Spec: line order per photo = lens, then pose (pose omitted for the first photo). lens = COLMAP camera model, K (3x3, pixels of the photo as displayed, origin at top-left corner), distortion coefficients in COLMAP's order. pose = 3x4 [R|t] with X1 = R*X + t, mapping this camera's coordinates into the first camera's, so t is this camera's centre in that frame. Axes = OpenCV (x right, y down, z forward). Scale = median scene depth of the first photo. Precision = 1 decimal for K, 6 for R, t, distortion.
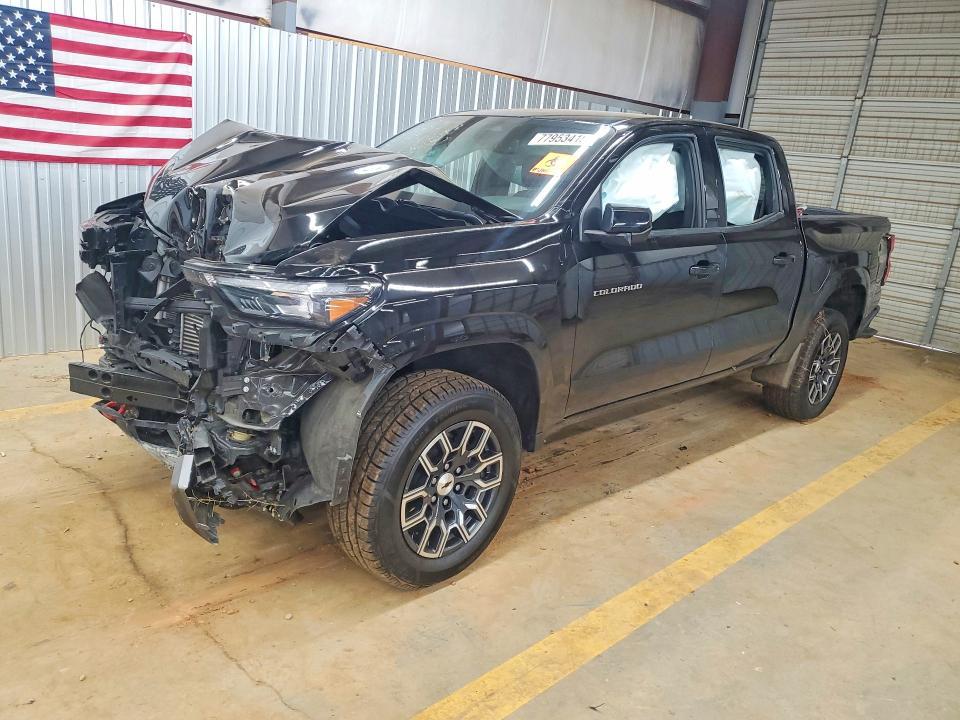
lens RADIAL K [[736.4, 0, 480.0], [0, 736.4, 360.0], [0, 0, 1]] dist [0.001813, -0.000001]
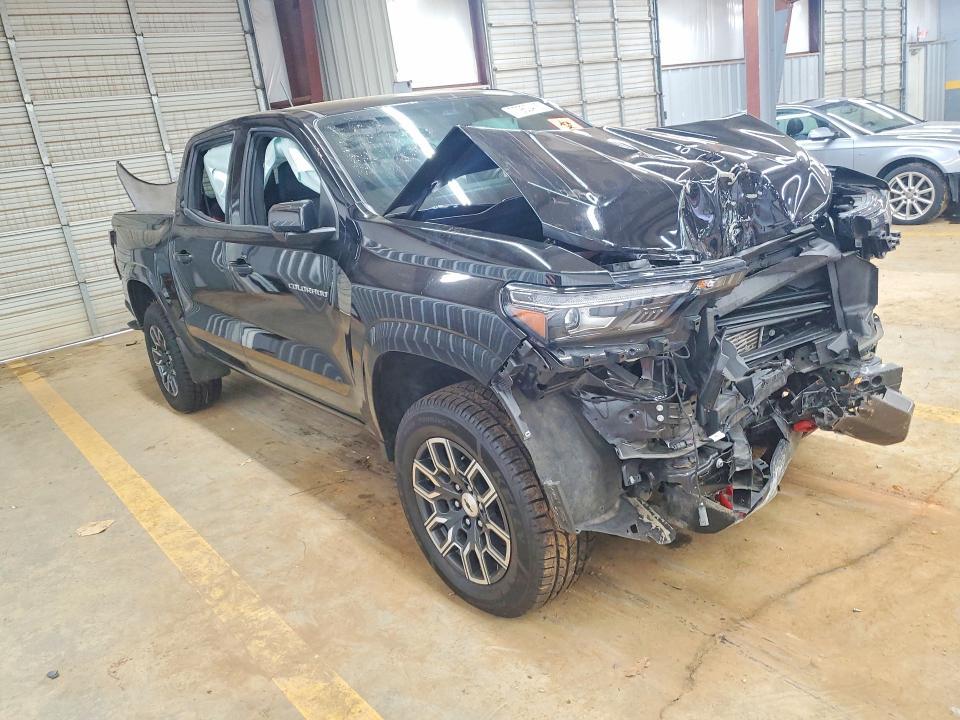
lens RADIAL K [[736.4, 0, 480.0], [0, 736.4, 360.0], [0, 0, 1]] dist [0.001813, -0.000001]
pose [[0.113437, -0.383667, 0.916478, -0.396215], [0.409465, 0.858506, 0.308717, -0.128535], [-0.905246, 0.340245, 0.254484, 0.351076]]
